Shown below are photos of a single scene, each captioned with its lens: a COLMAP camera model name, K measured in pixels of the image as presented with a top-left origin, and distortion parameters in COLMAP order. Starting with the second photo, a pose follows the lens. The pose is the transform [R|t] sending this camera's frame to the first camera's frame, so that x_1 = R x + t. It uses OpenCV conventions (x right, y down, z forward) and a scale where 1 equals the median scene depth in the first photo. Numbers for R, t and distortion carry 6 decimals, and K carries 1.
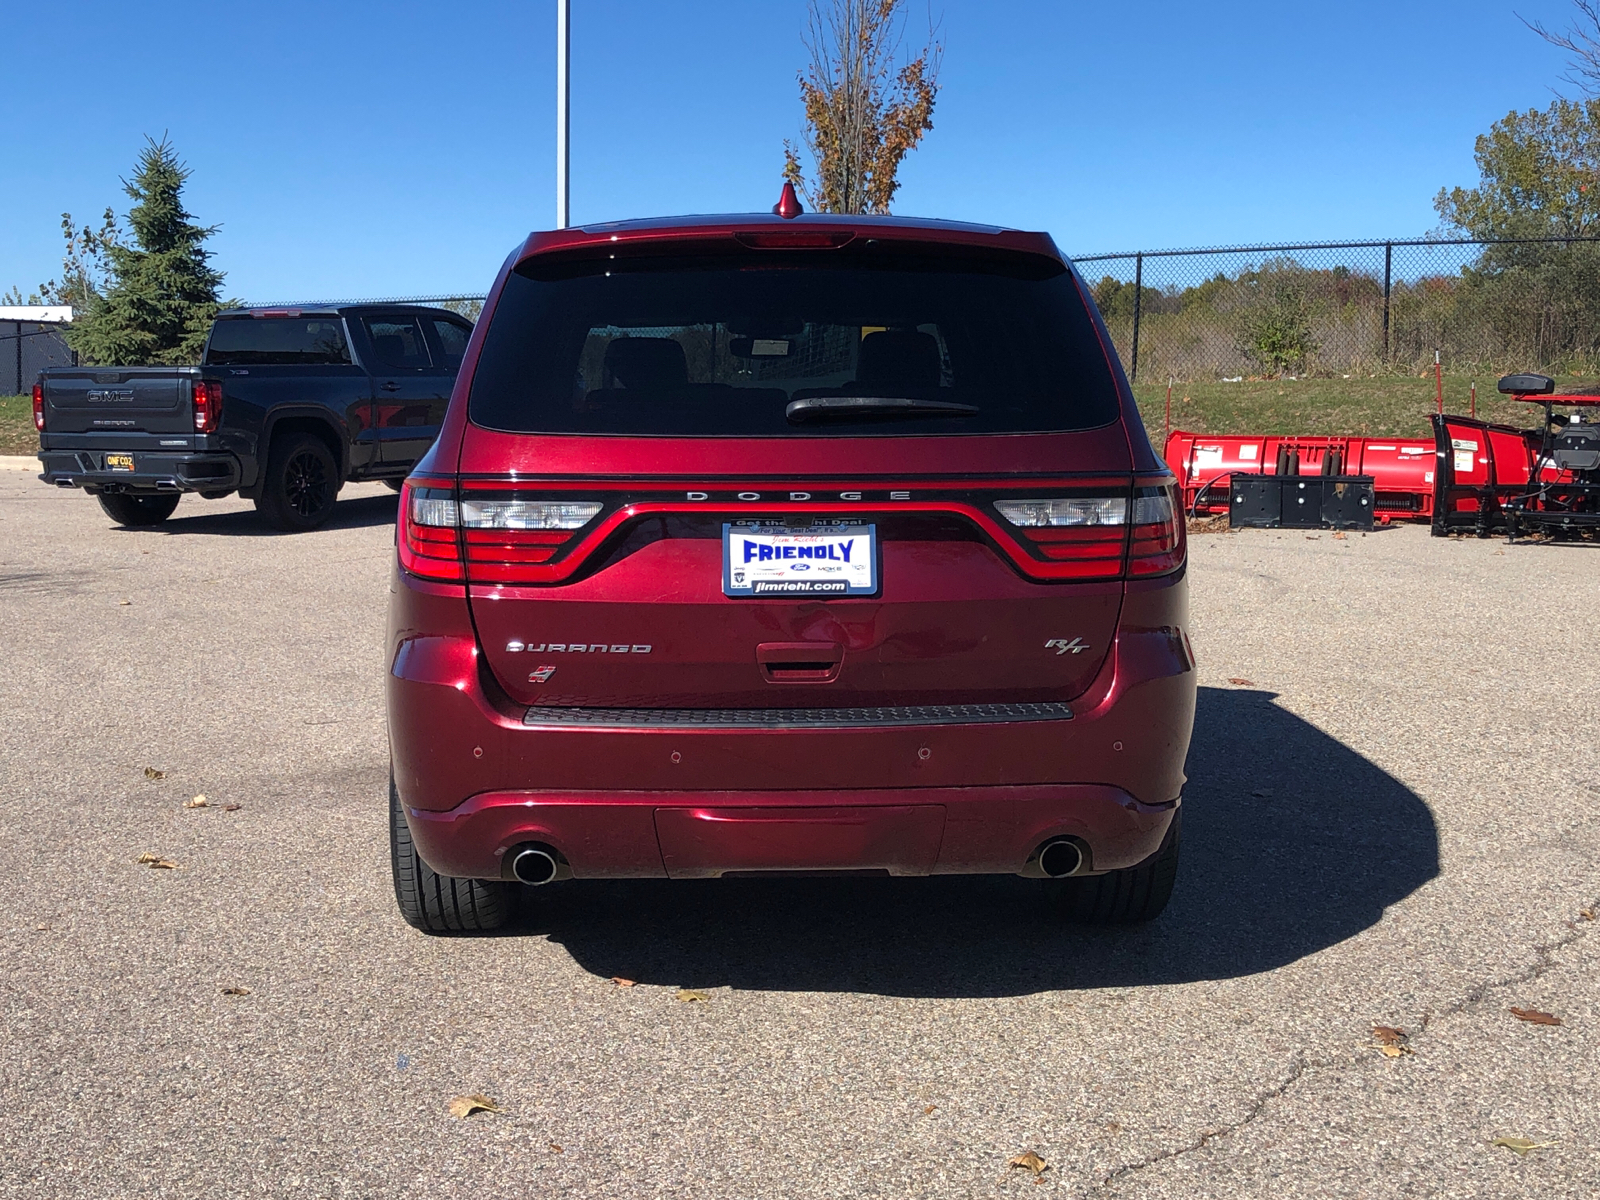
lens RADIAL K [[2078.9, 0, 784.9], [0, 2078.9, 605.5], [0, 0, 1]] dist [0.047240, 0.000000]
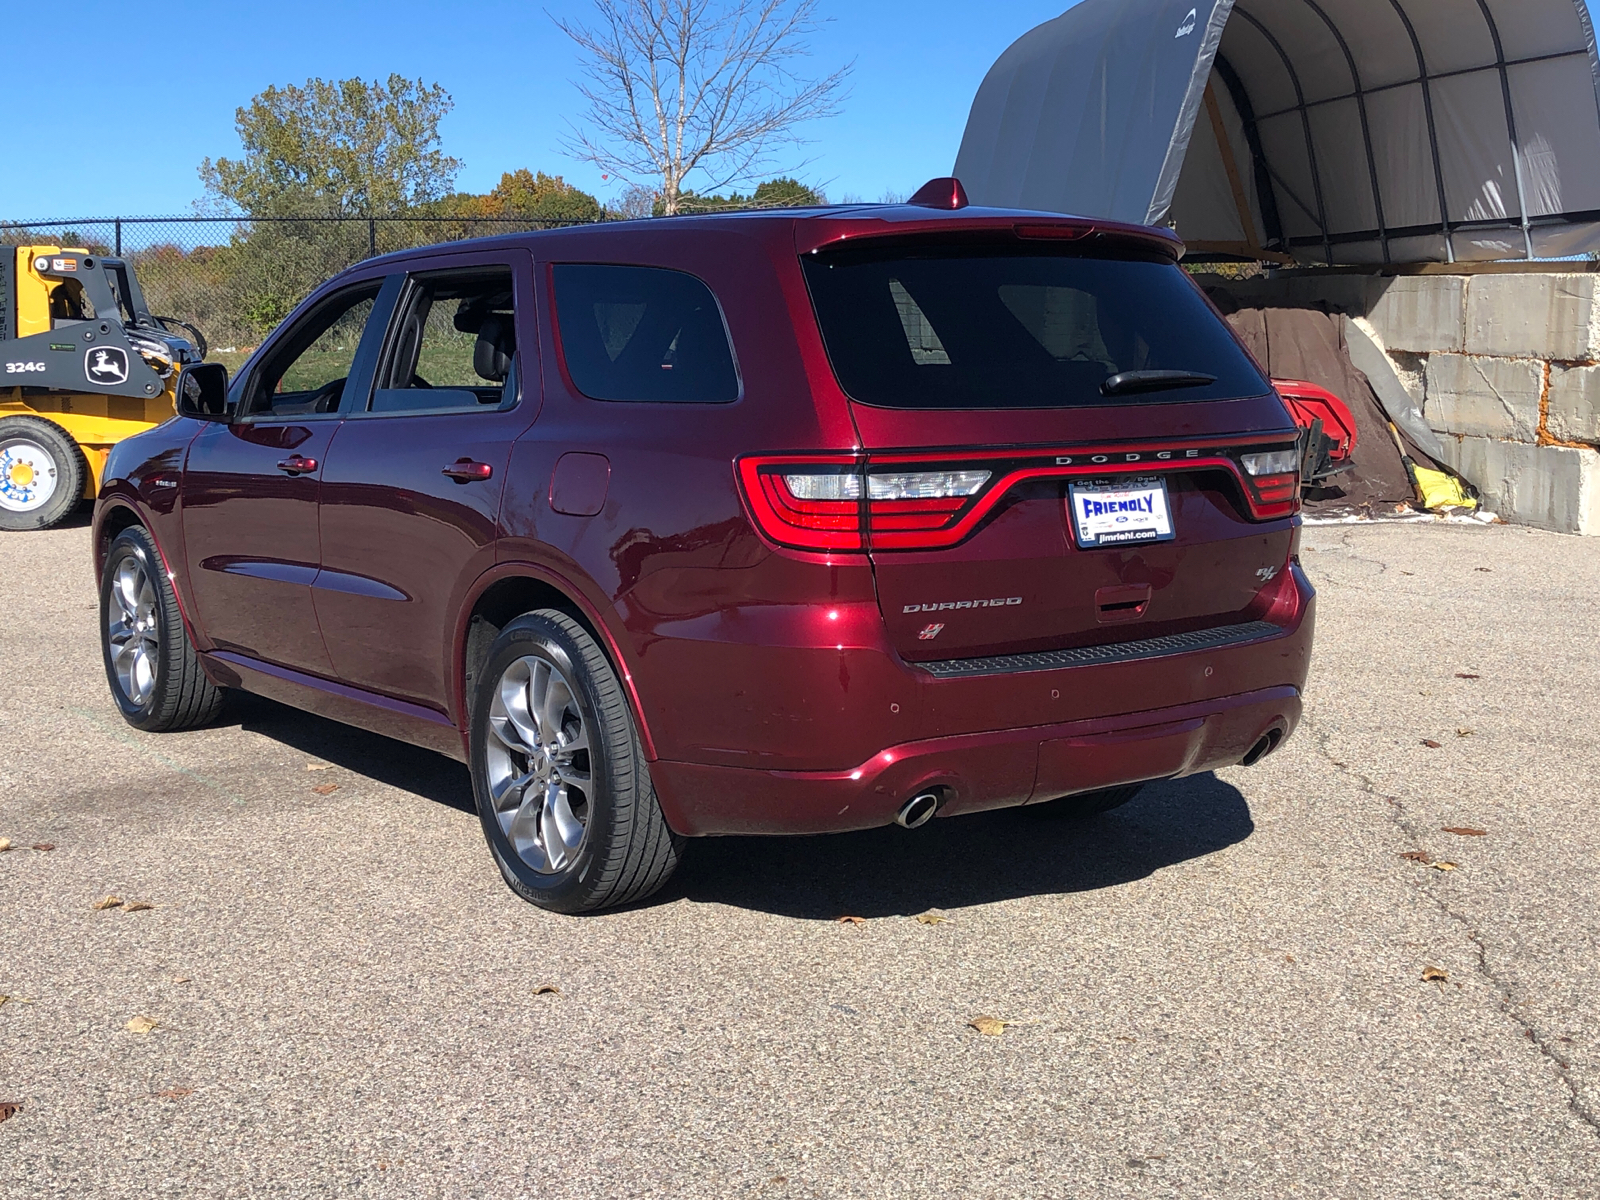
lens RADIAL K [[2078.9, 0, 812.6], [0, 2078.9, 598.0], [0, 0, 1]] dist [0.047240, 0.000000]
pose [[0.835688, -0.075854, 0.543941, -0.765594], [0.069803, 0.997054, 0.031801, -0.023552], [-0.544751, 0.011393, 0.838521, 0.126769]]
